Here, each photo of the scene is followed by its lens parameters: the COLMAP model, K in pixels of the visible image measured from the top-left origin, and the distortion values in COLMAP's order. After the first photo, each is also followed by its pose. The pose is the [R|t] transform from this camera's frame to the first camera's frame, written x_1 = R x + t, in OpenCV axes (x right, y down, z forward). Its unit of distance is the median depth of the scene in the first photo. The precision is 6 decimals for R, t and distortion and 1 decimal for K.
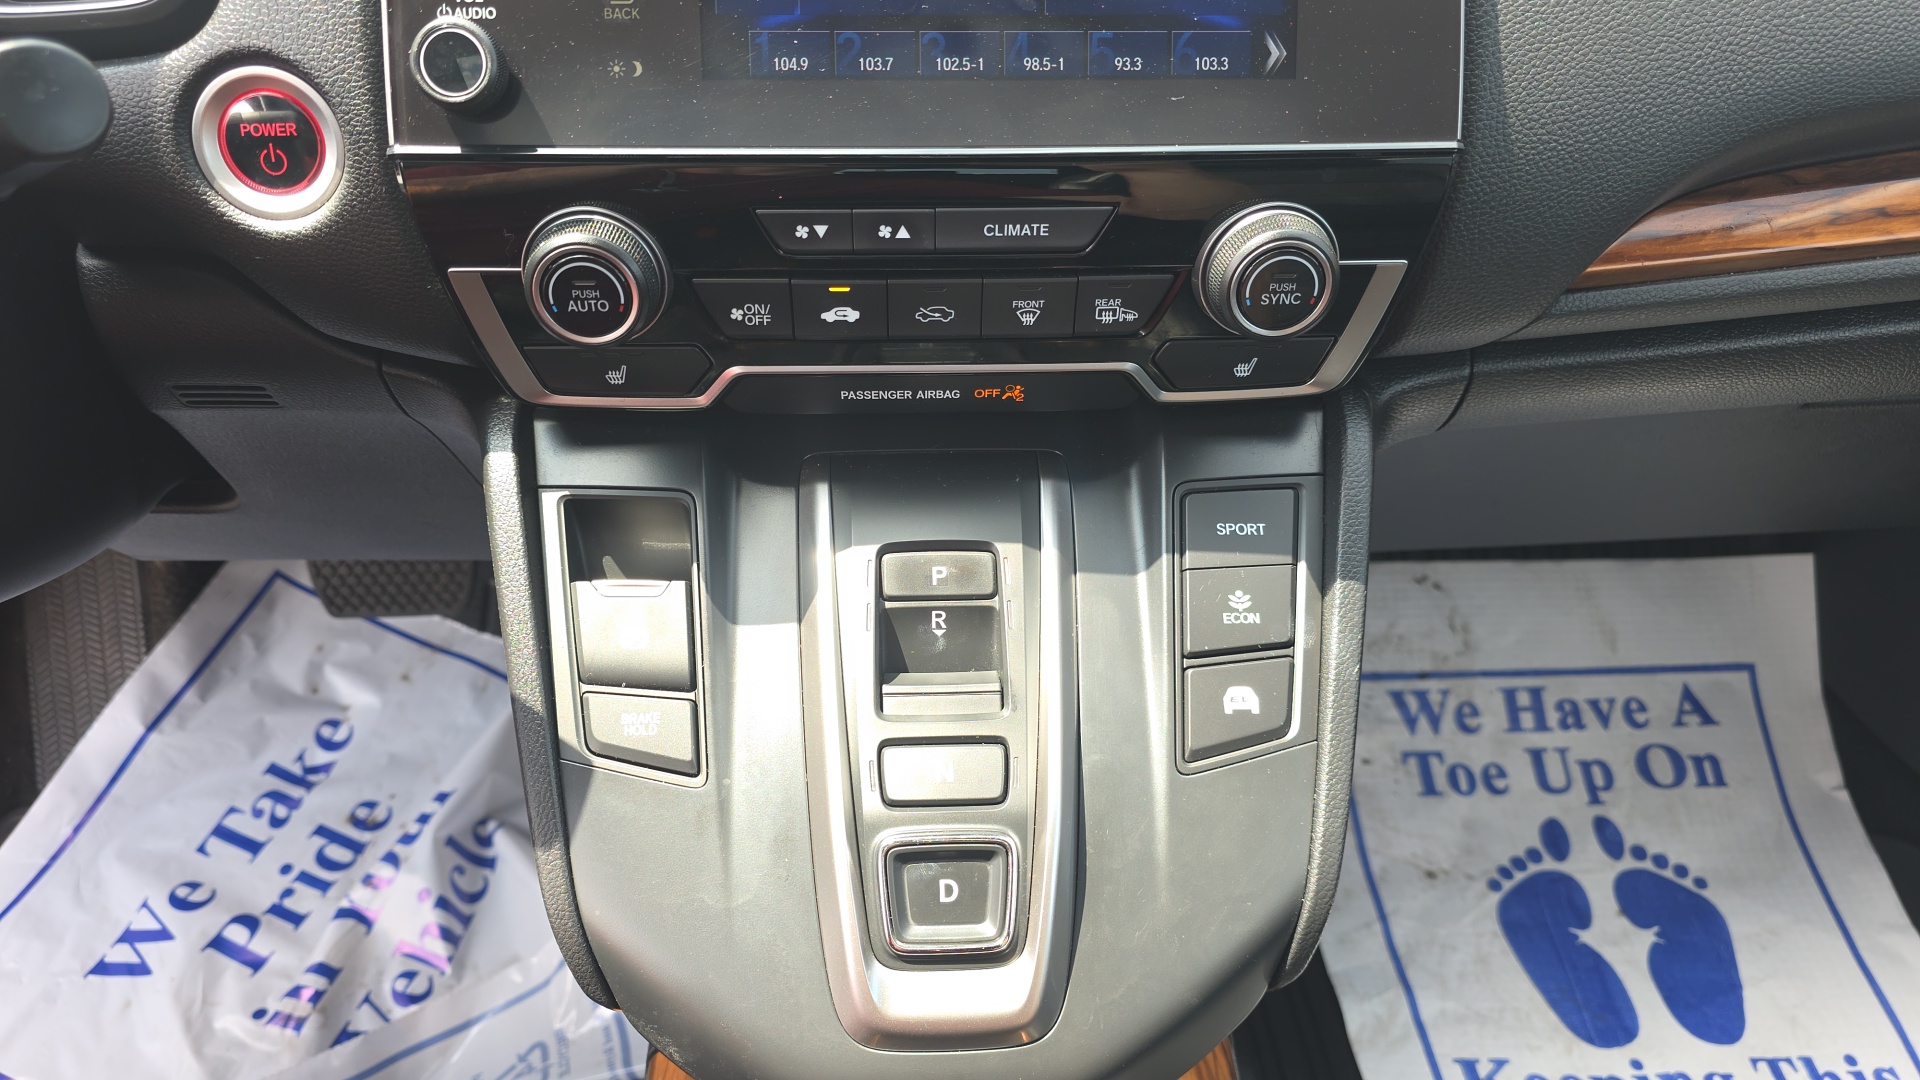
lens RADIAL K [[1359.4, 0, 948.9], [0, 1359.4, 575.0], [0, 0, 1]] dist [0.035909, -0.057631]
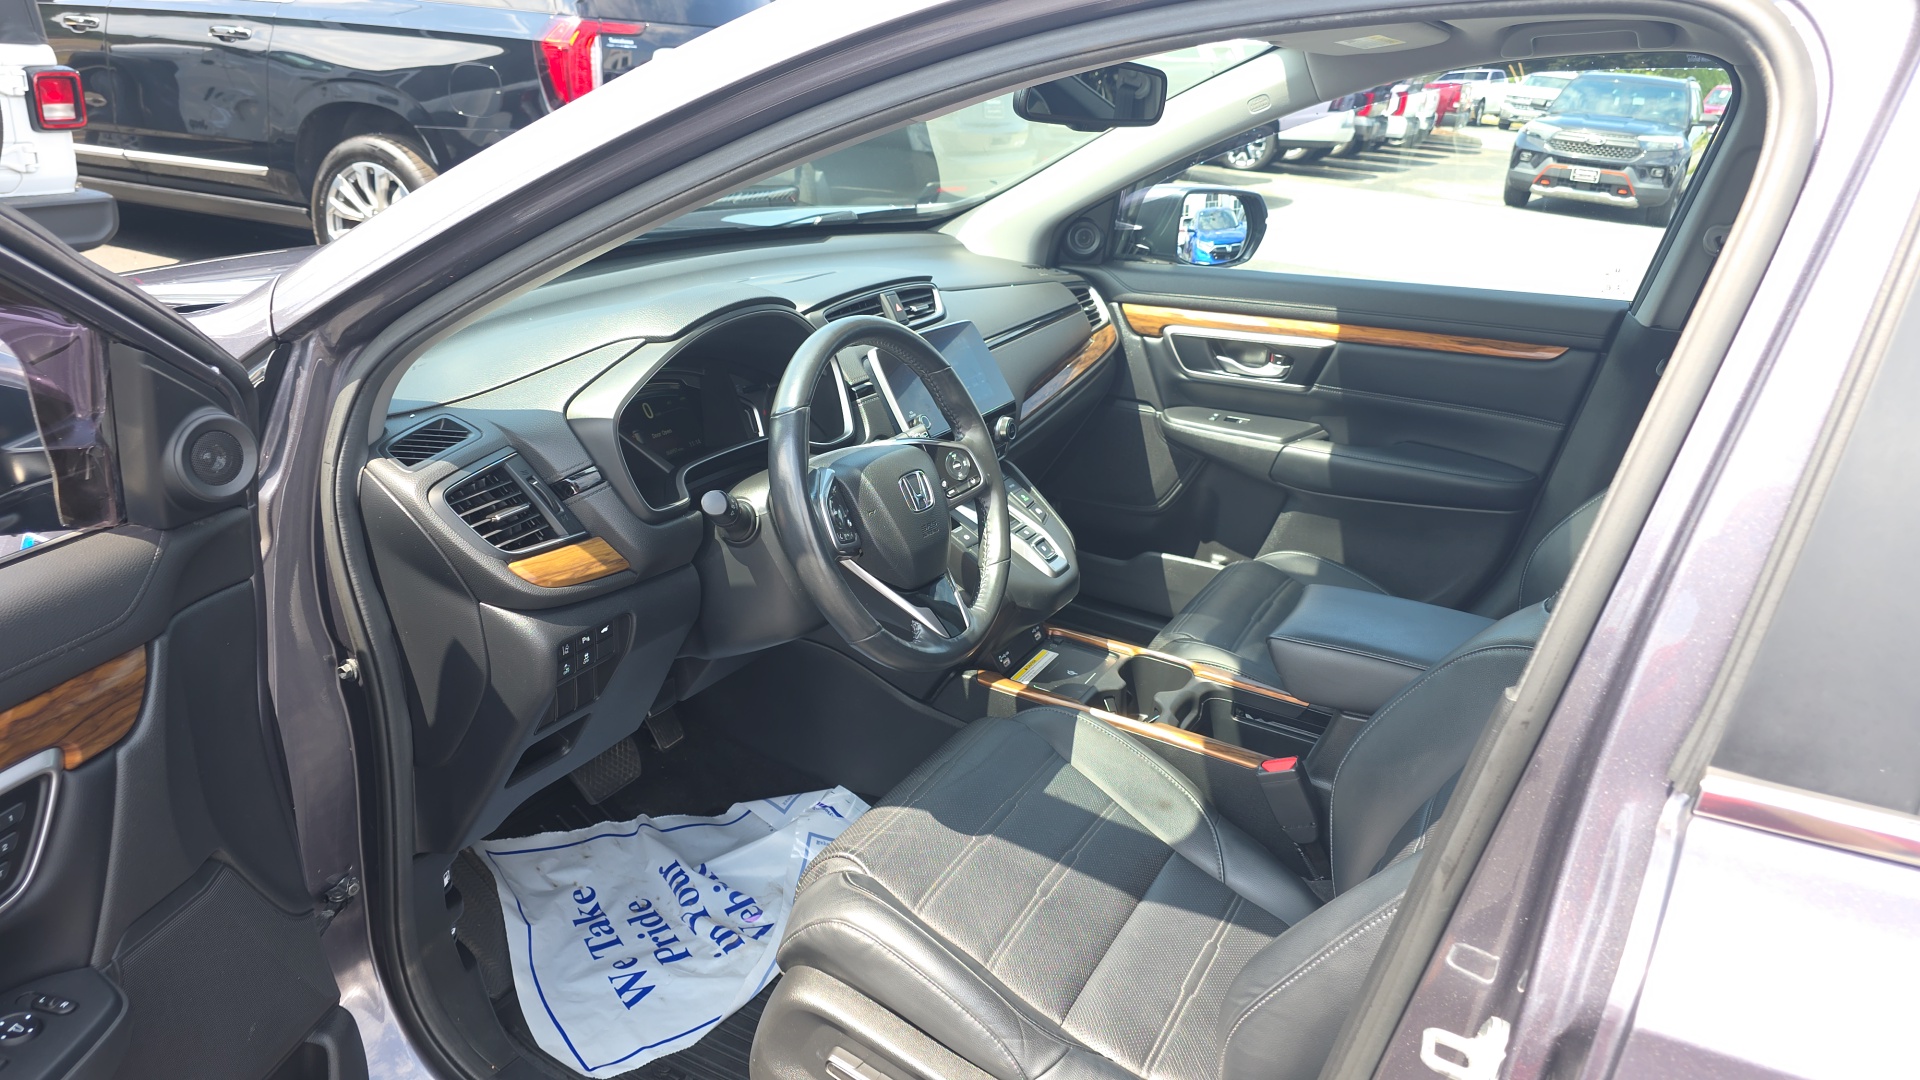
lens RADIAL K [[1243.4, 0, 990.6], [0, 1243.4, 541.8], [0, 0, 1]] dist [0.046178, -0.000291]
pose [[0.510035, -0.300503, 0.805954, -3.429751], [0.558097, 0.828595, -0.044238, 0.280142], [-0.654517, 0.472364, 0.590322, -1.404796]]
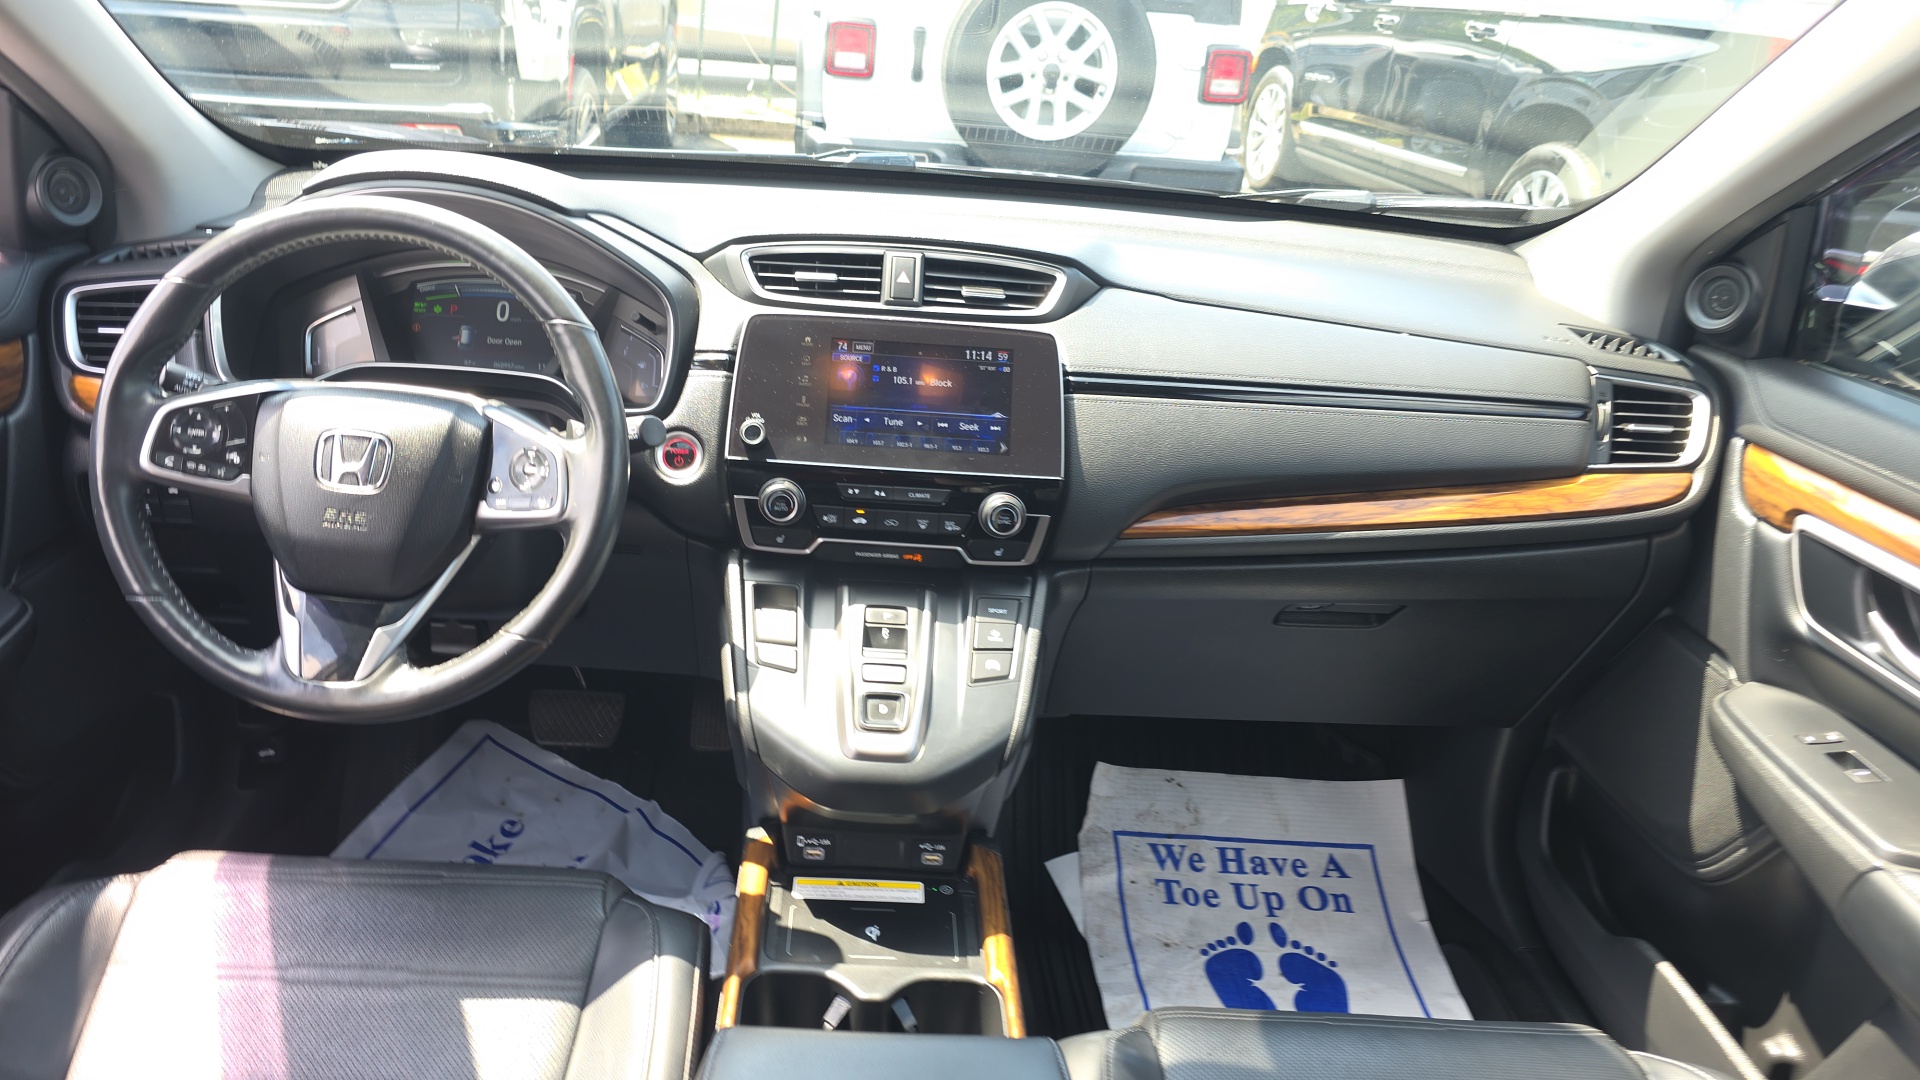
lens RADIAL K [[1282.0, 0, 891.1], [0, 1282.0, 533.1], [0, 0, 1]] dist [0.047236, -0.057489]
pose [[0.997832, 0.063074, -0.018803, 0.041255], [-0.065679, 0.935761, -0.346465, 0.764745], [-0.004258, 0.346948, 0.937875, -1.545860]]
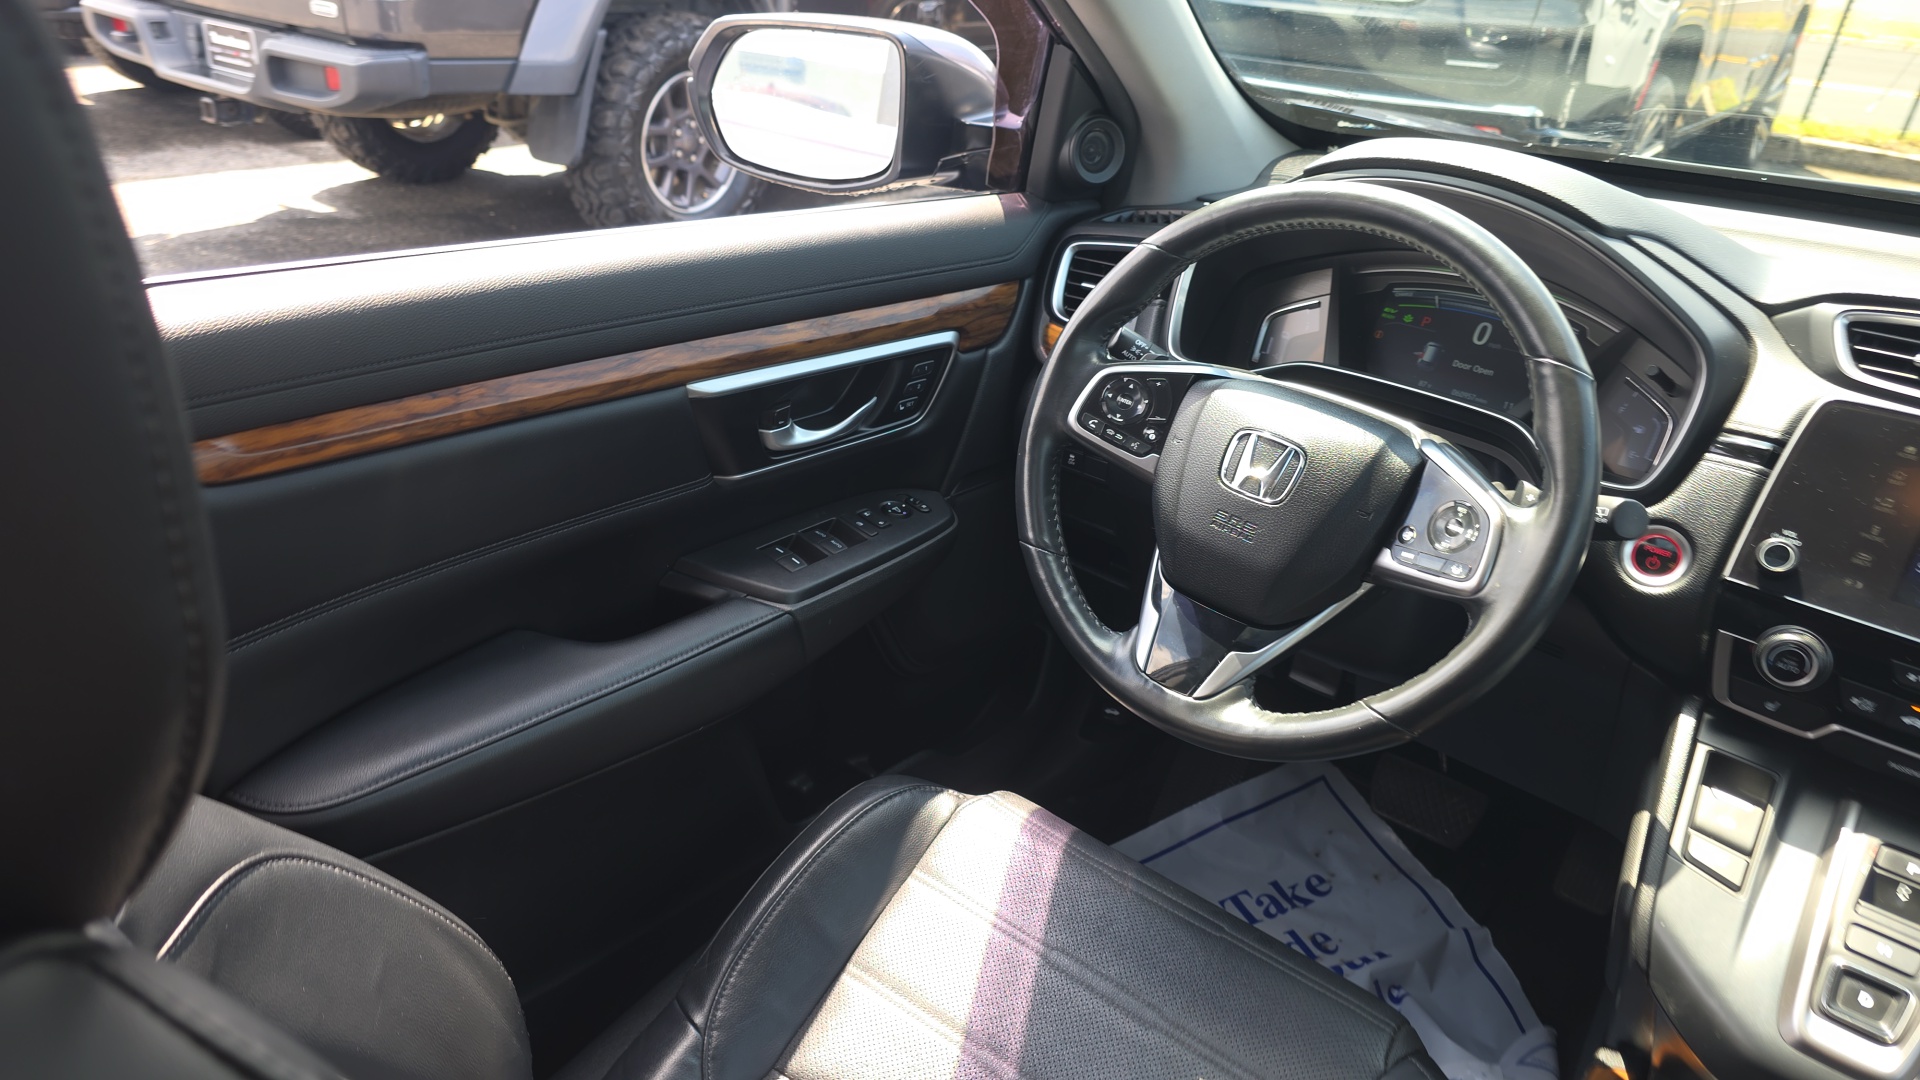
lens RADIAL K [[1290.5, 0, 919.7], [0, 1290.5, 511.2], [0, 0, 1]] dist [0.041019, -0.048534]
pose [[0.722376, 0.320050, -0.612977, -0.059955], [-0.512779, 0.842647, -0.164330, 0.598859], [0.463929, 0.433030, 0.772823, -1.273109]]
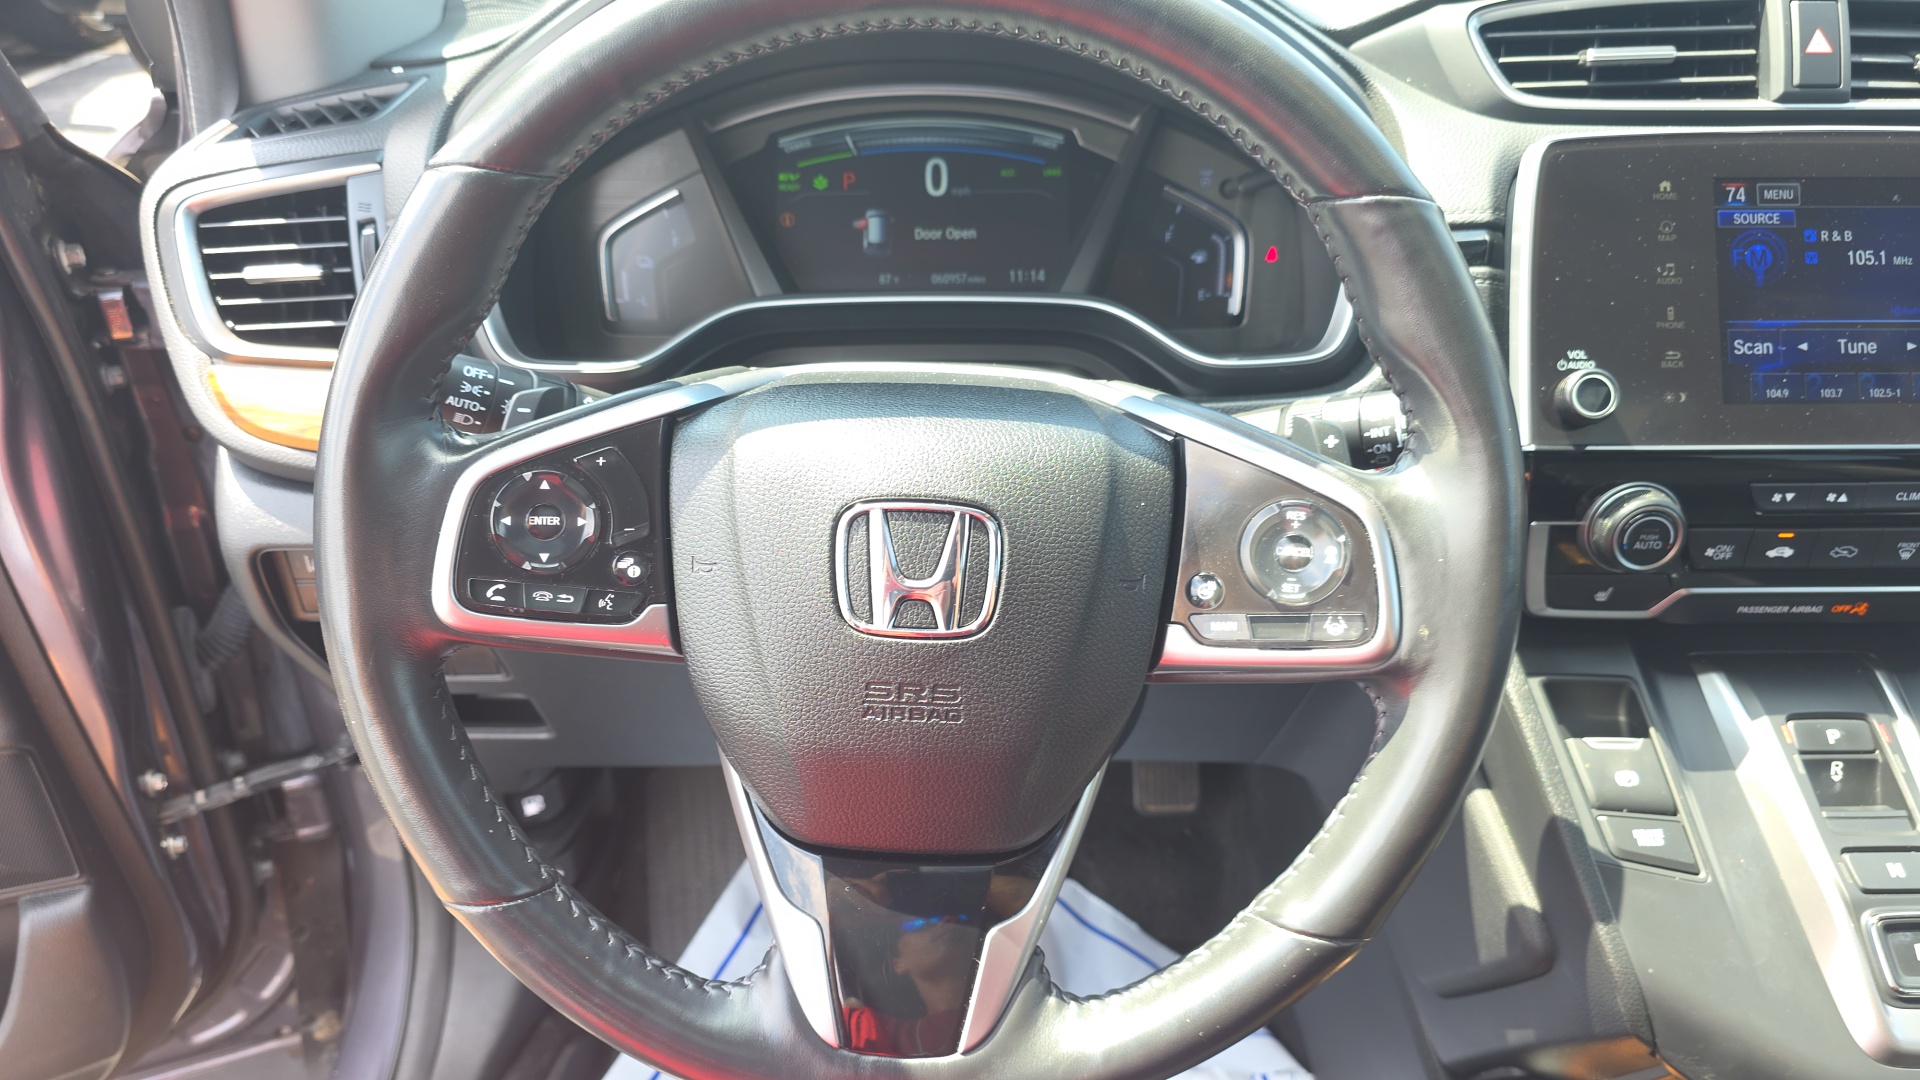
lens RADIAL K [[1332.5, 0, 934.0], [0, 1332.5, 559.3], [0, 0, 1]] dist [0.049661, -0.061341]
pose [[0.998225, 0.001853, -0.059523, -0.870206], [-0.014678, 0.976337, -0.215758, 0.138478], [0.057715, 0.216249, 0.974631, -0.453861]]
